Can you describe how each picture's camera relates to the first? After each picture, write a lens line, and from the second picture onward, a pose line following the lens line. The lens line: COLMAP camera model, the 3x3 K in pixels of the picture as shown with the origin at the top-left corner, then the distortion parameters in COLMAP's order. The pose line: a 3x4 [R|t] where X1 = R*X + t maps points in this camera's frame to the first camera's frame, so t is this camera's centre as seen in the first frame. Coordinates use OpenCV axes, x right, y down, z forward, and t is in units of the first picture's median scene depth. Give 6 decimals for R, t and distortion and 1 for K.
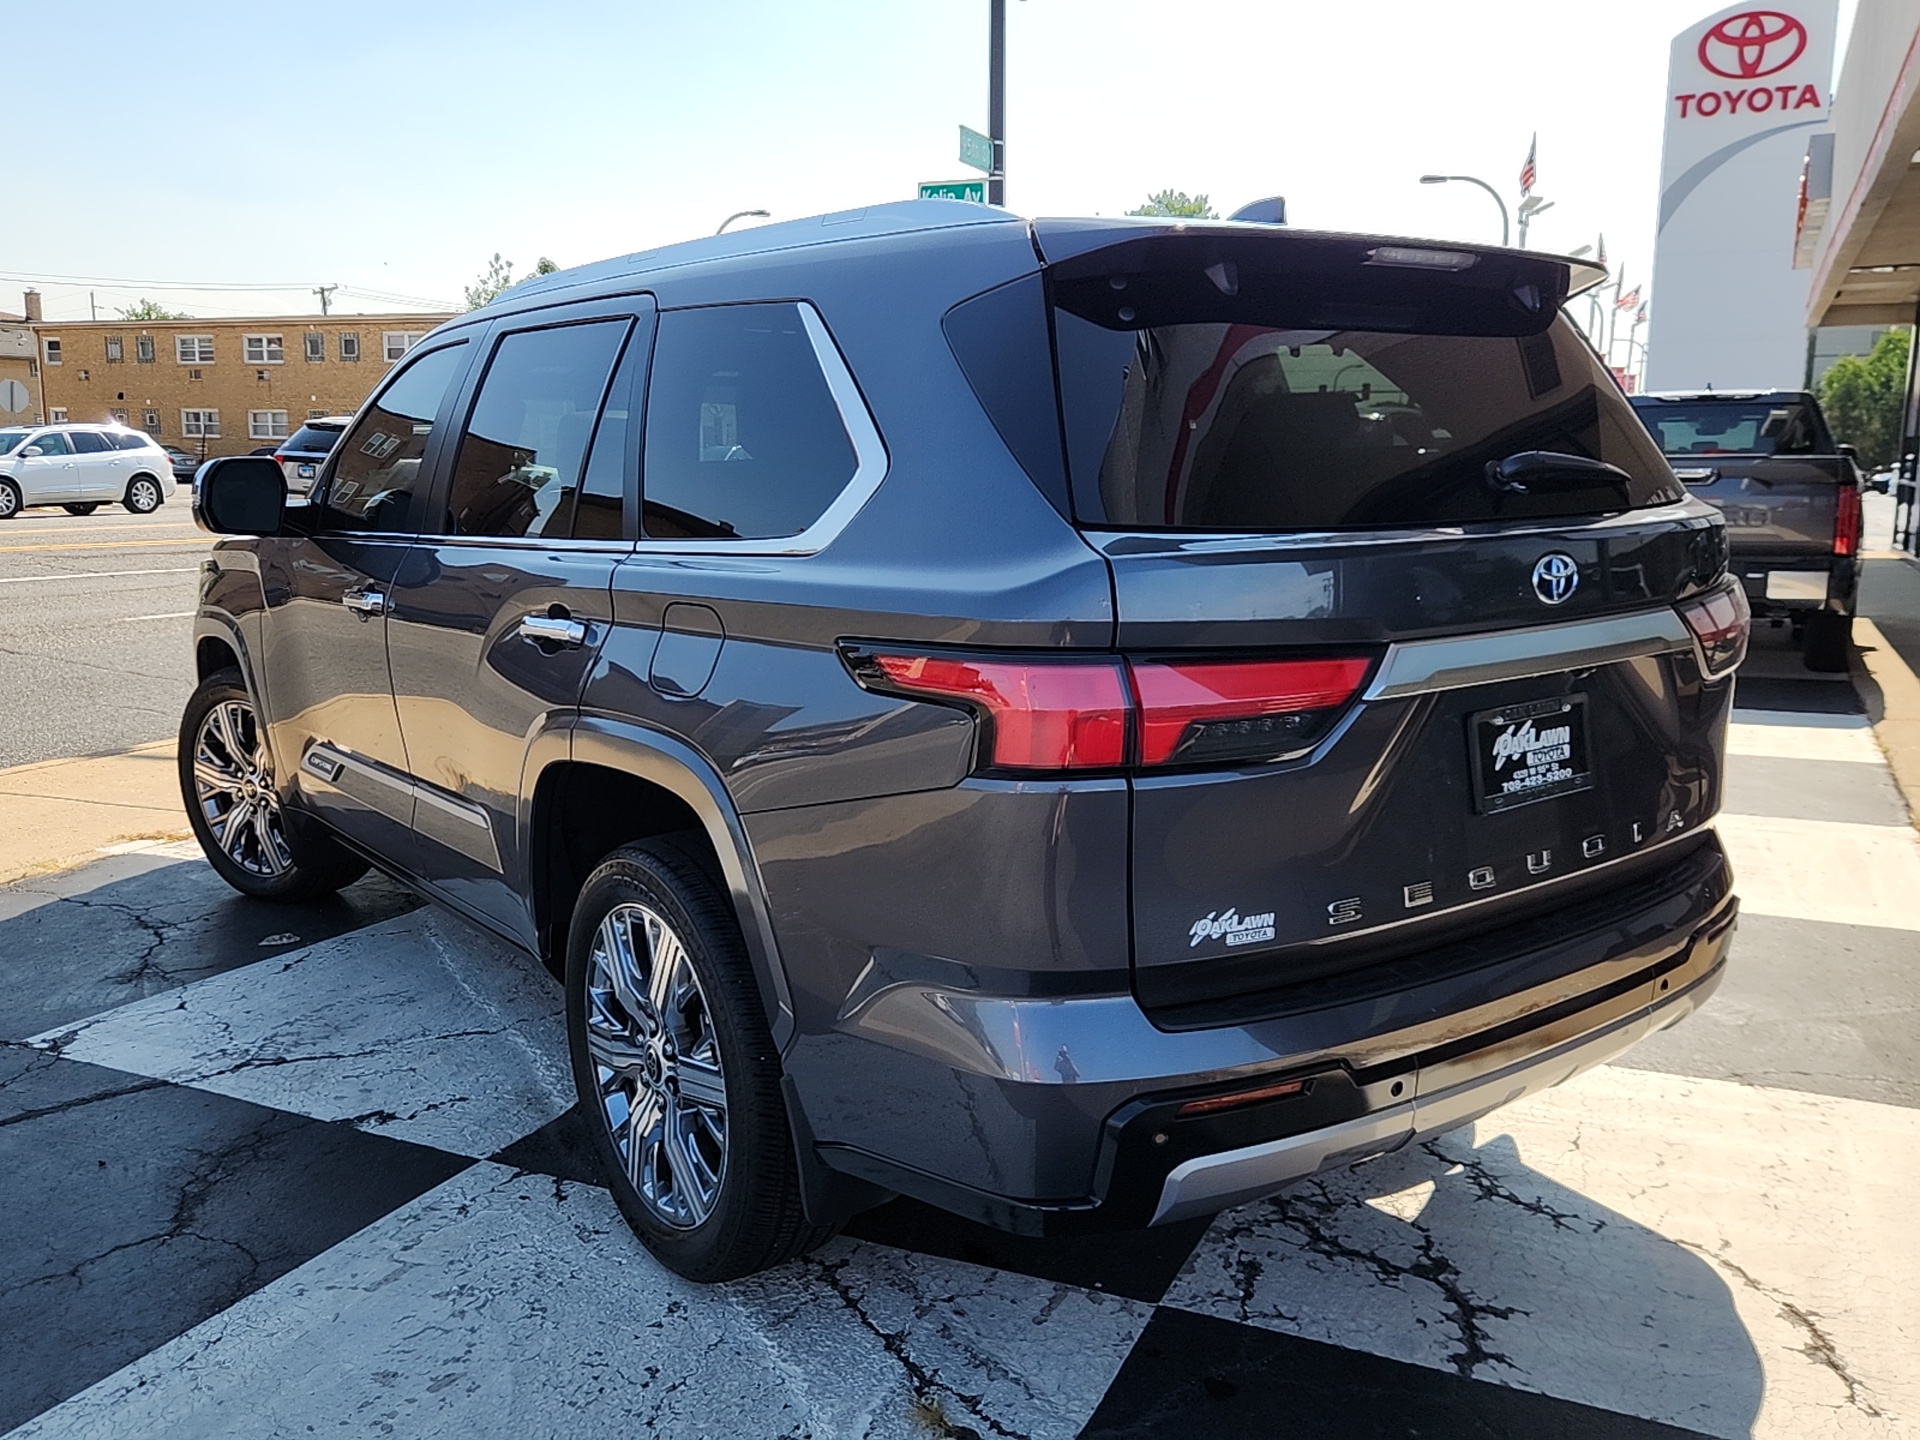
lens RADIAL K [[1583.4, 0, 994.9], [0, 1583.4, 717.4], [0, 0, 1]] dist [0.063866, 0.000488]
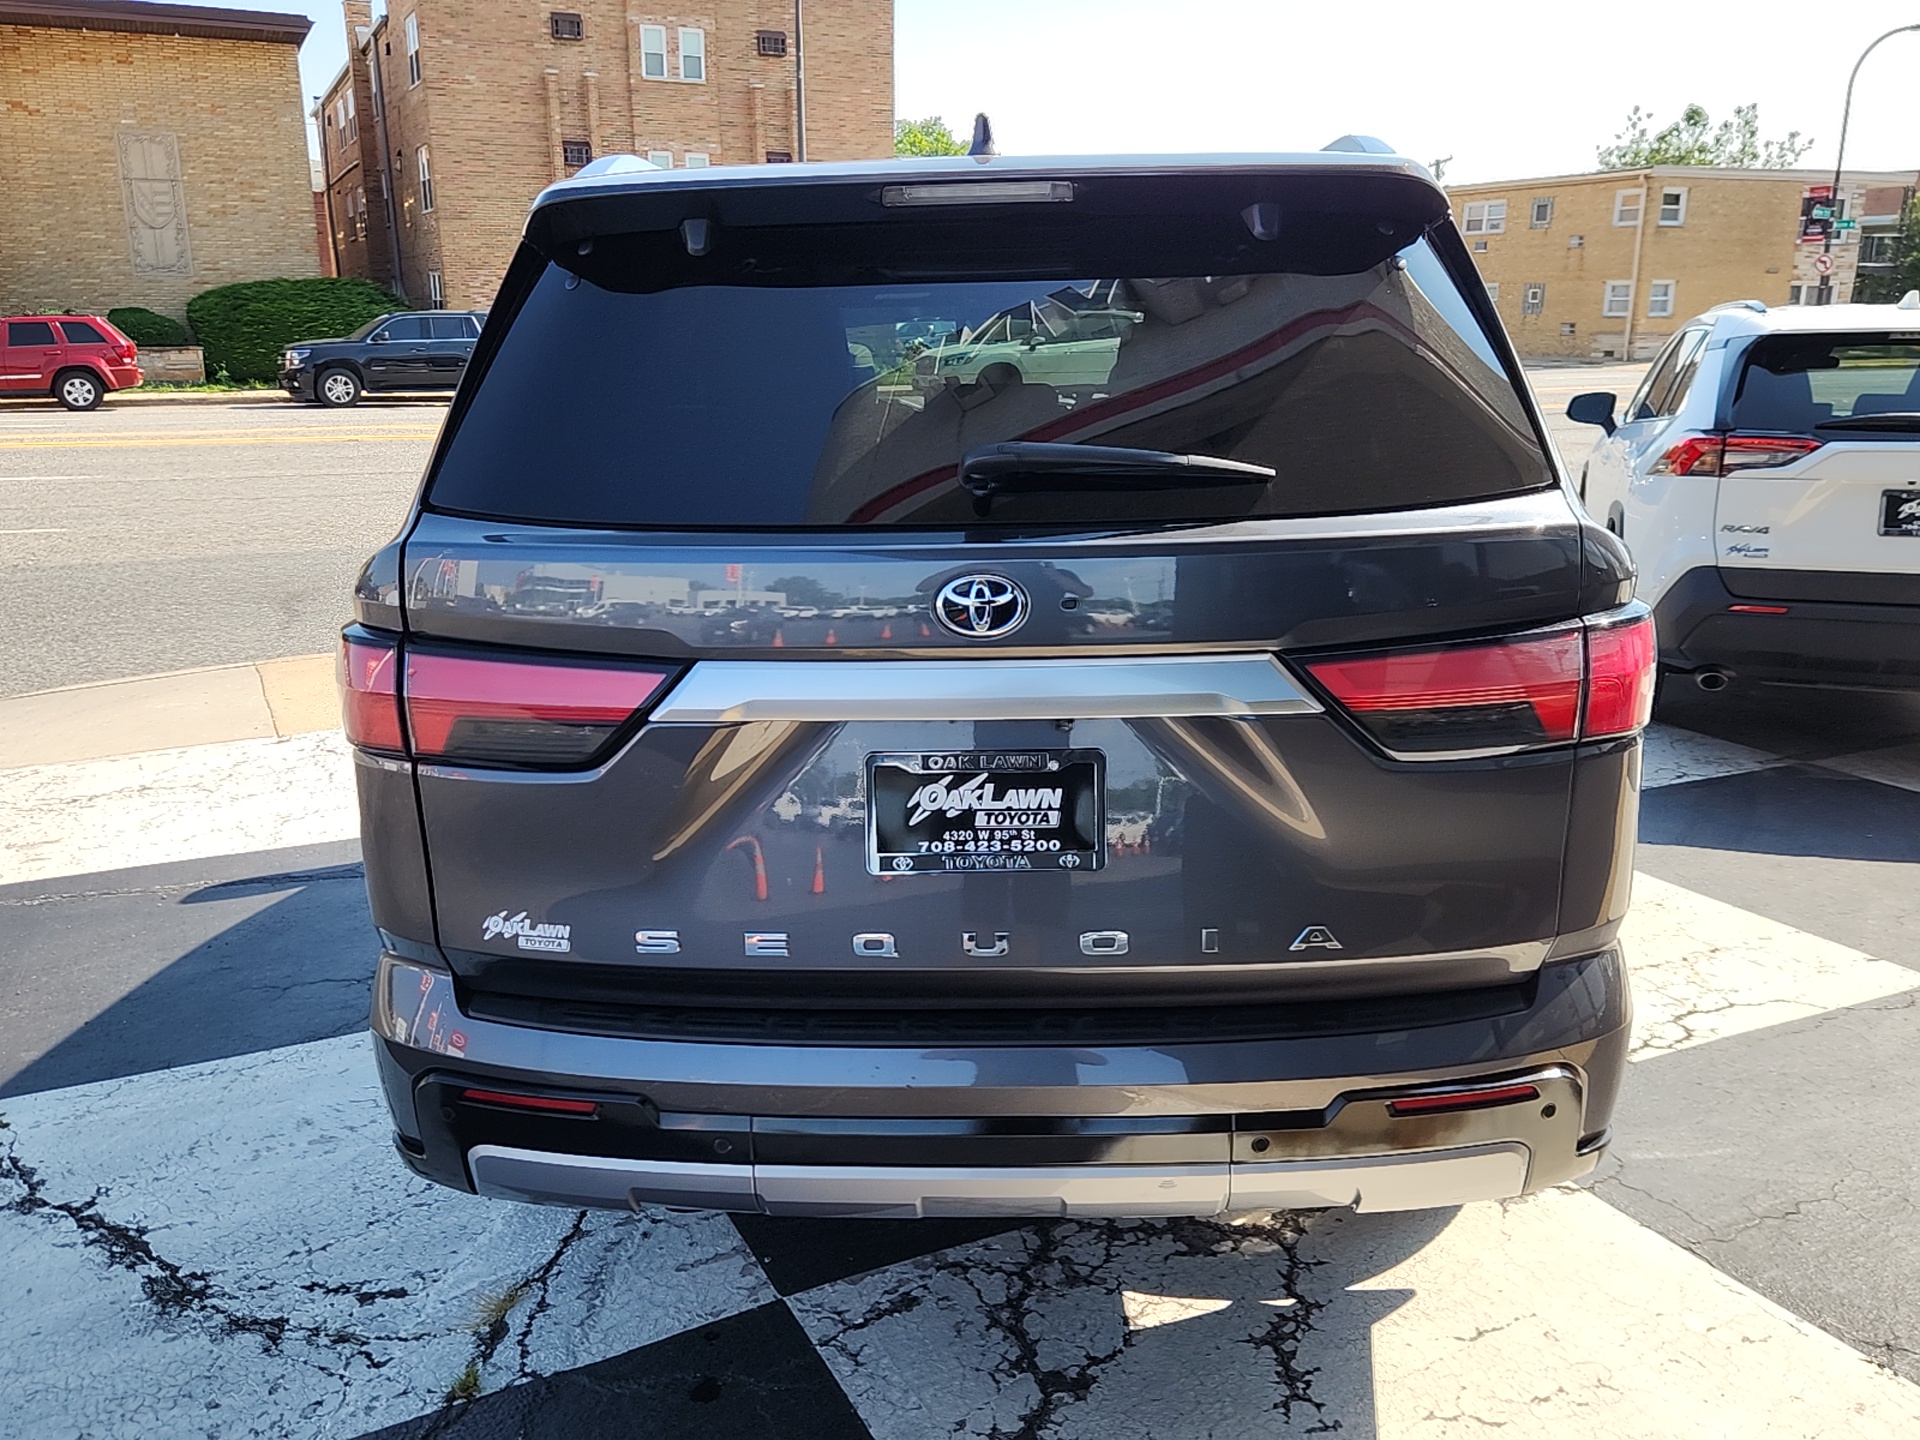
lens RADIAL K [[1577.8, 0, 960.0], [0, 1577.8, 720.0], [0, 0, 1]] dist [0.036570, -0.015156]
pose [[0.766978, 0.147686, -0.624446, 0.816627], [-0.095185, 0.988573, 0.116893, -0.116747], [0.634574, -0.030217, 0.772271, 0.366430]]
